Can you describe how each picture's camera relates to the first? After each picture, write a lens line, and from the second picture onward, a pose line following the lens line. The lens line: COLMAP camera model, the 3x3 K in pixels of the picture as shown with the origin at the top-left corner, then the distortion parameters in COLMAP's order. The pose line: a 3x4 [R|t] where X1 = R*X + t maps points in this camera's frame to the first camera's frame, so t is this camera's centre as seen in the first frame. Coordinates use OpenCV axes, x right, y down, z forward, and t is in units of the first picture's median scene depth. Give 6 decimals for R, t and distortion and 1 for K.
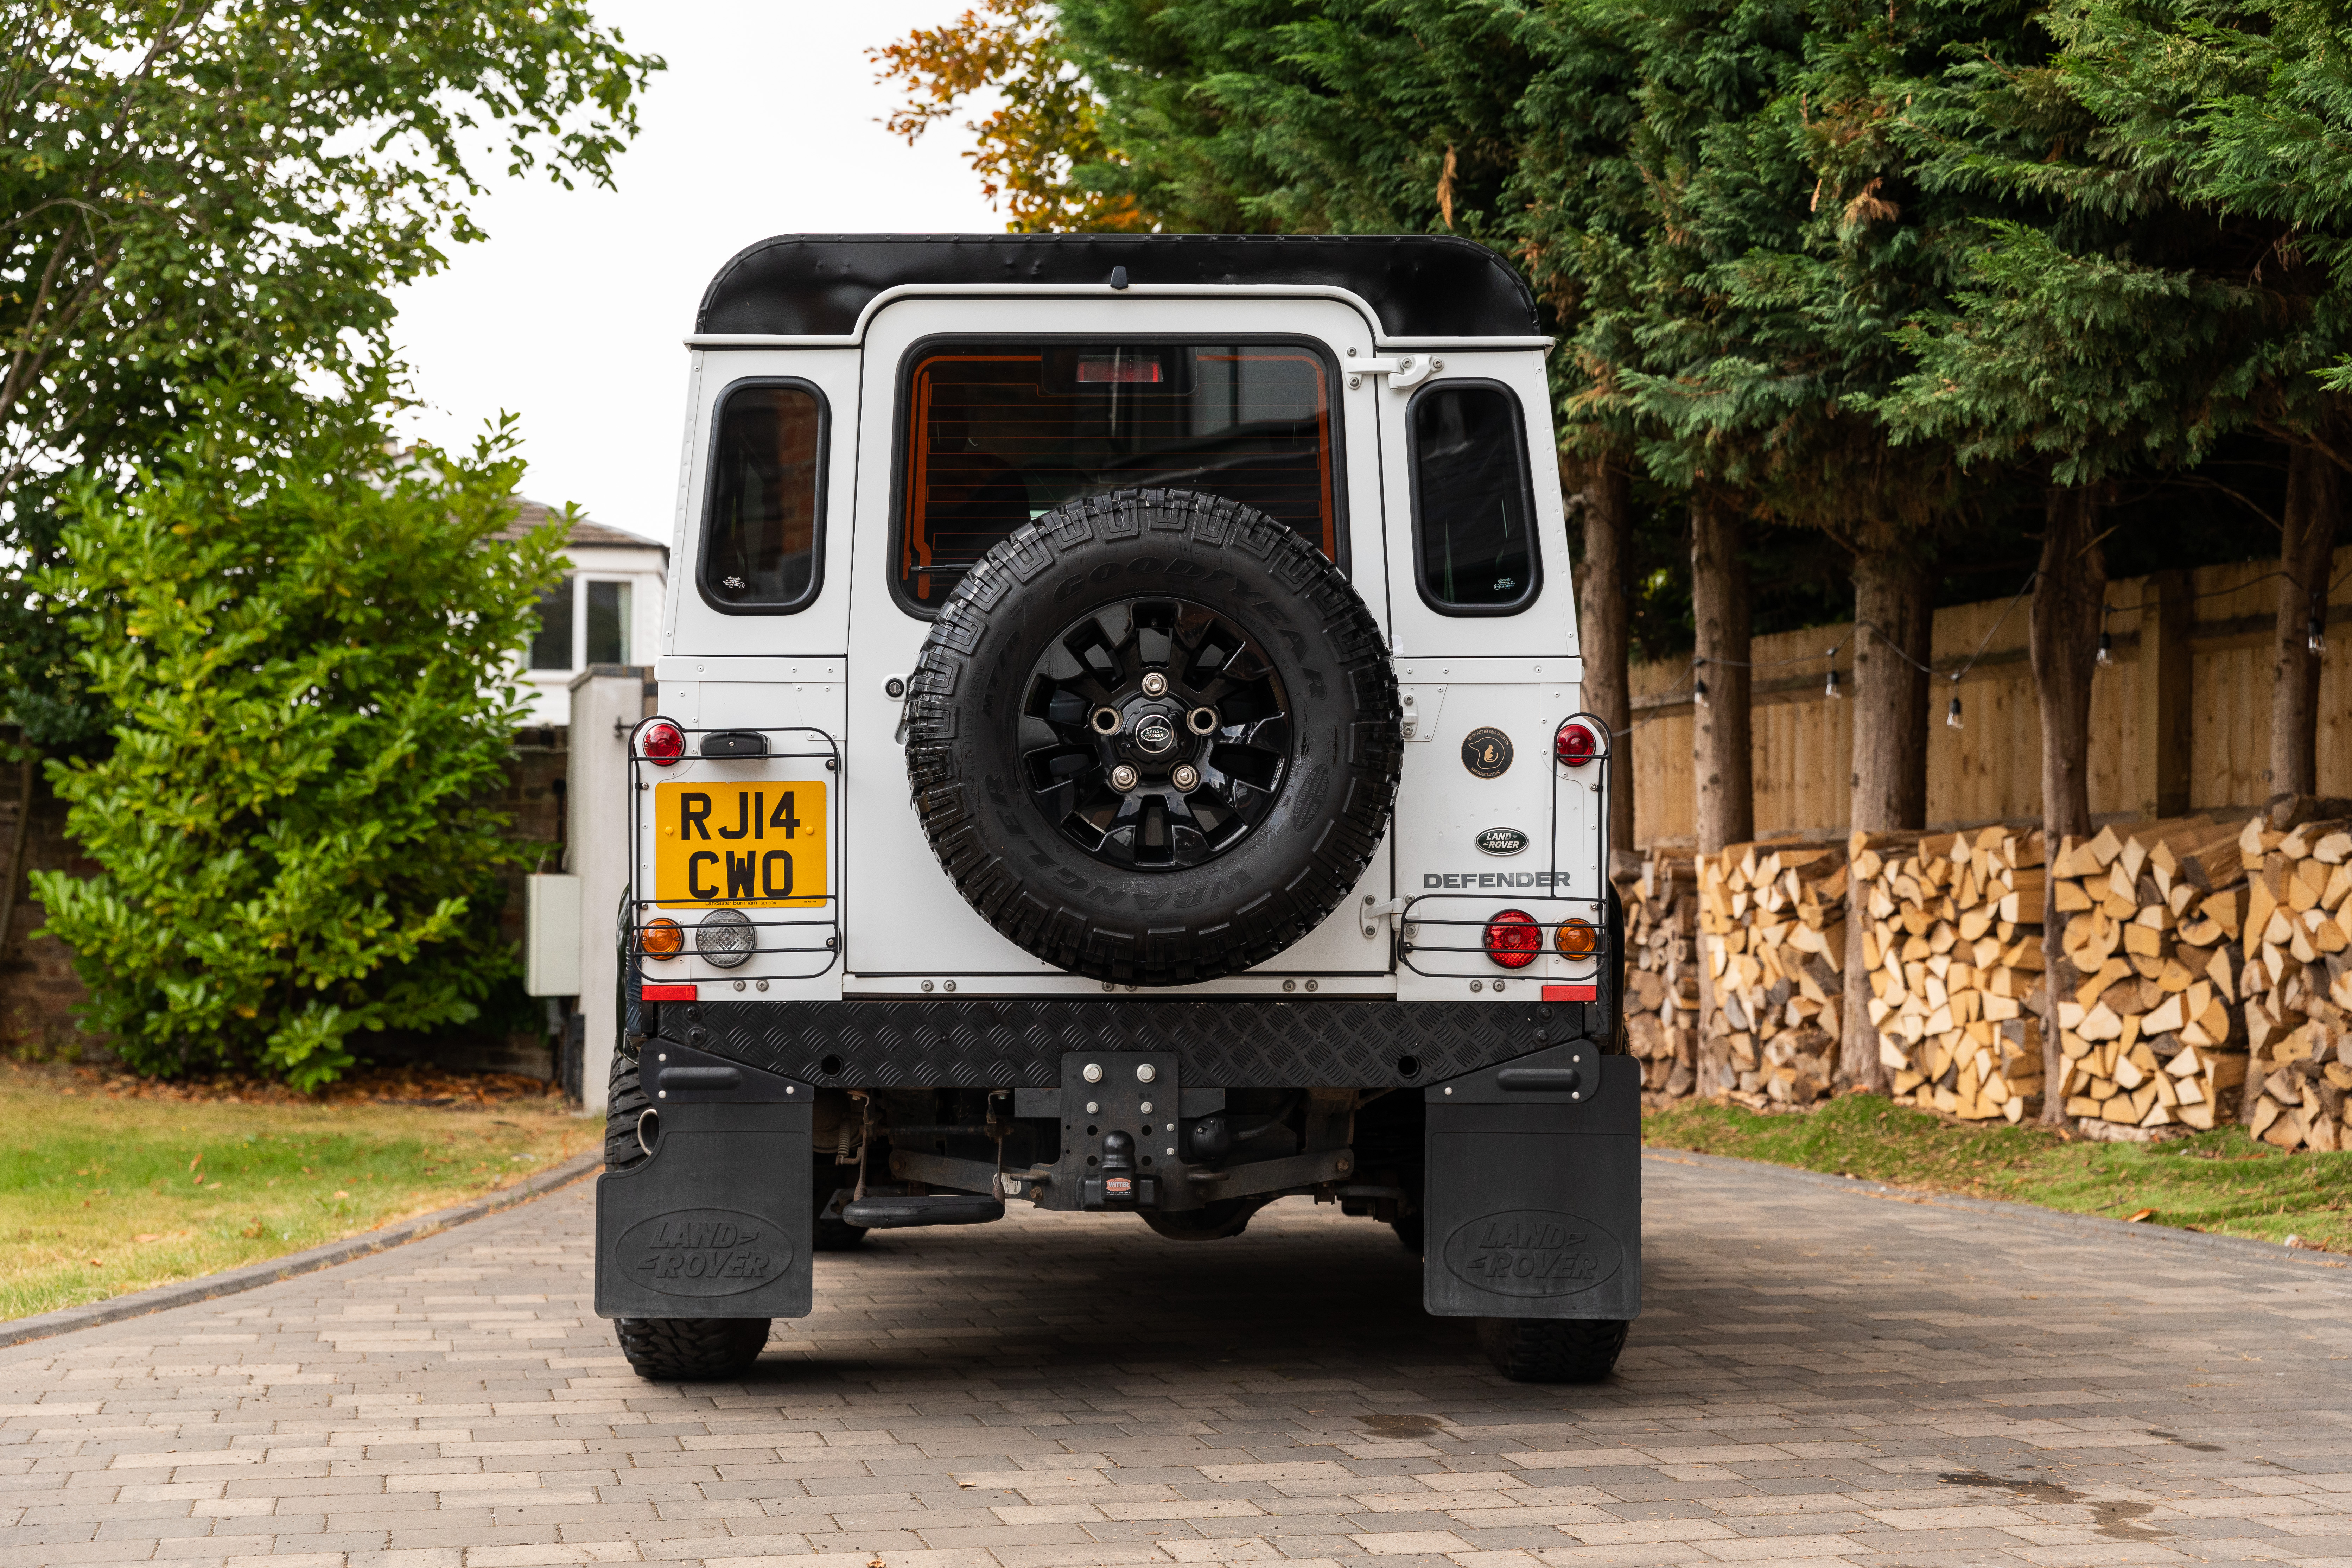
lens RADIAL K [[3399.8, 0, 1169.4], [0, 3399.8, 772.6], [0, 0, 1]] dist [-0.019053, 0.000000]
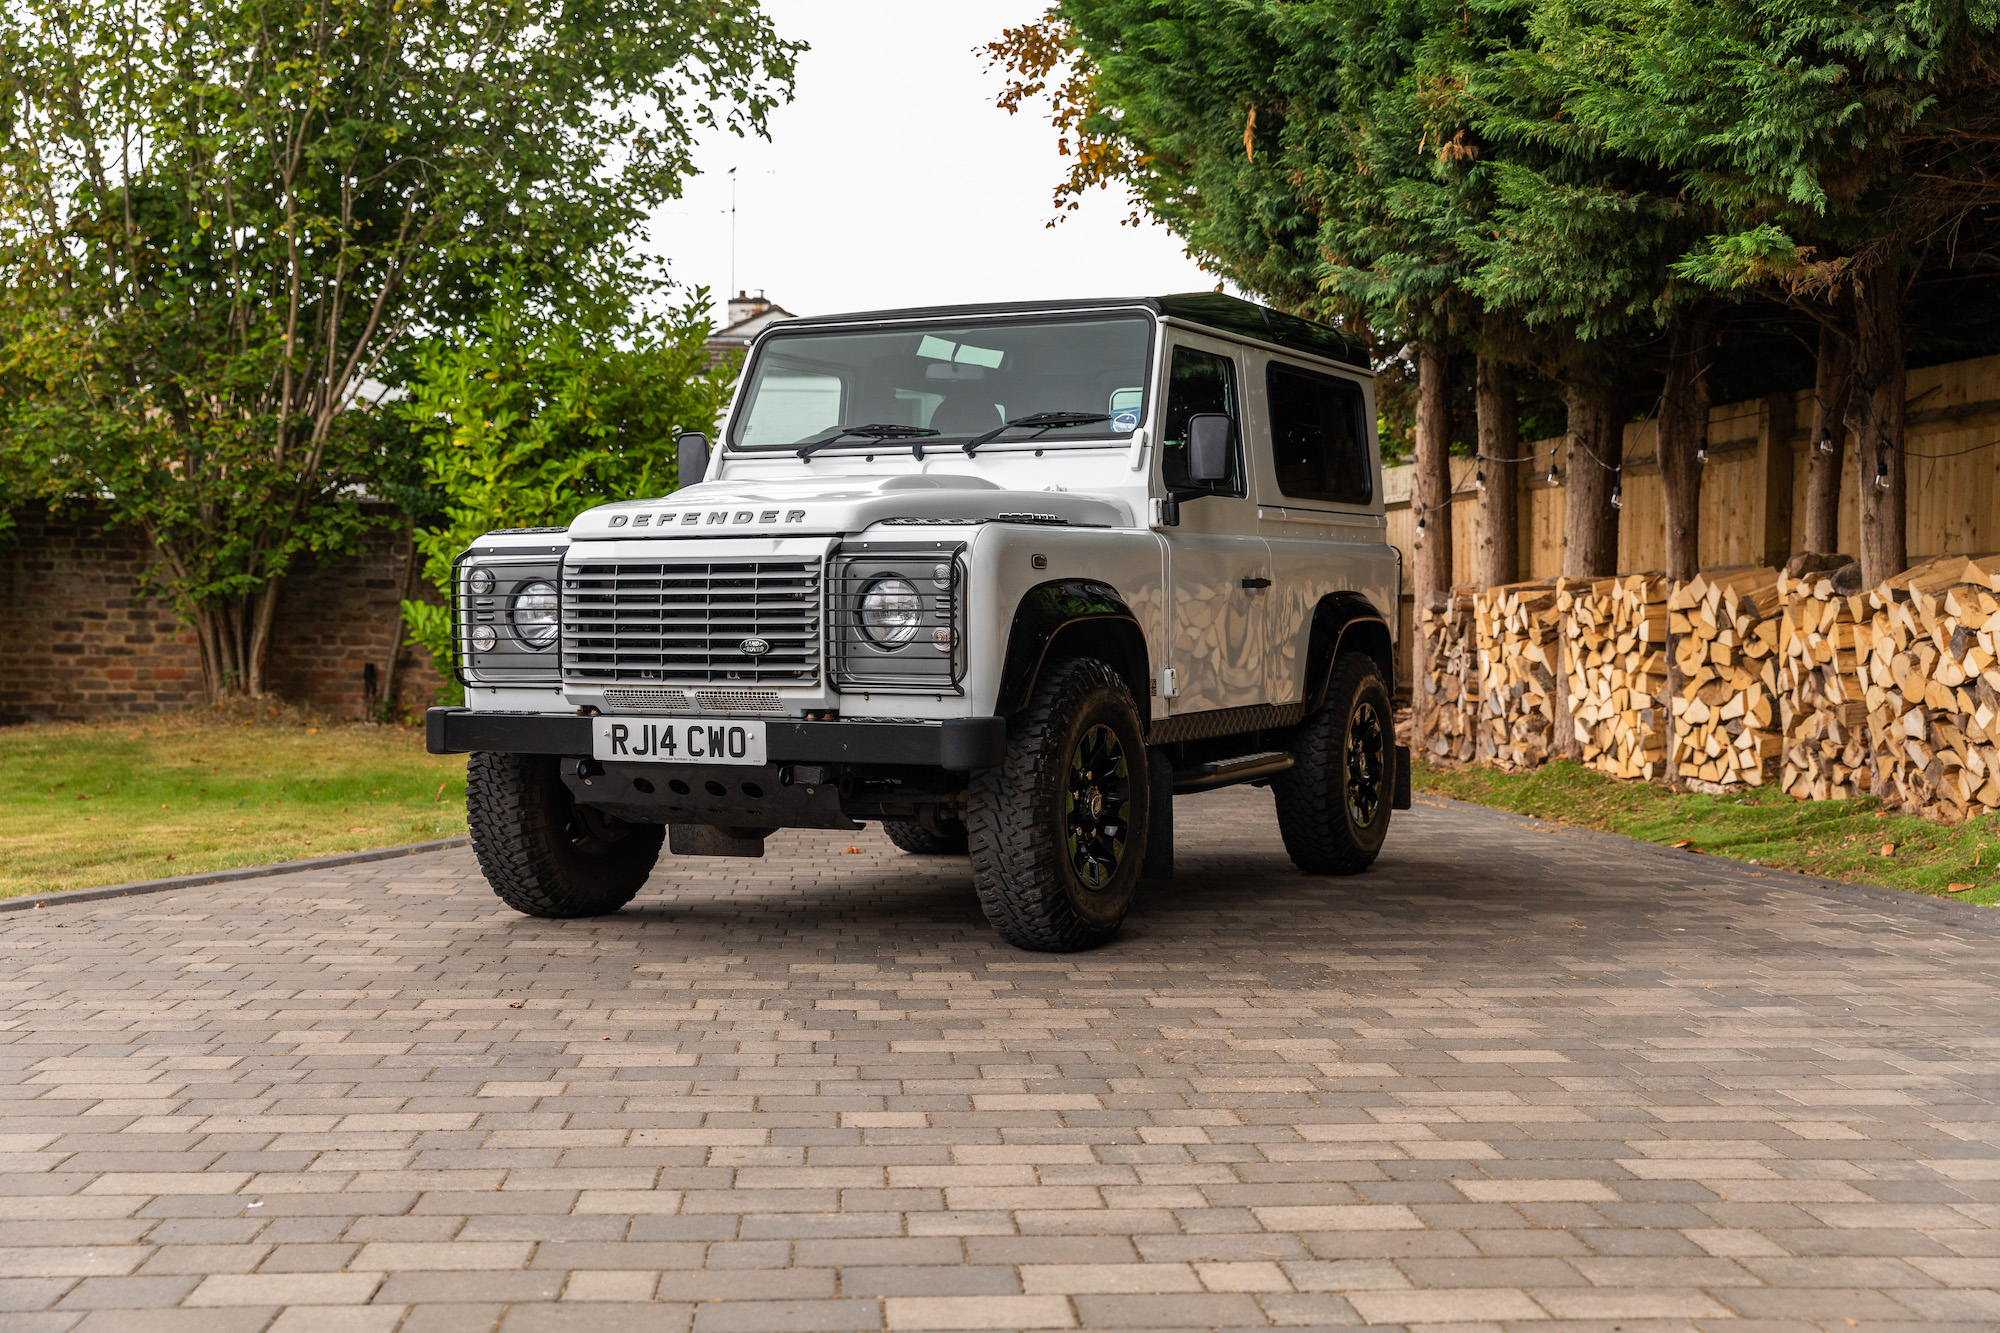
lens RADIAL K [[2512.9, 0, 1013.0], [0, 2512.9, 673.6], [0, 0, 1]] dist [-0.019093, 0.000000]
pose [[0.987182, 0.008539, -0.159370, 0.151604], [0.000377, 0.998440, 0.055831, -0.001535], [0.159598, -0.055176, 0.985639, -0.085789]]
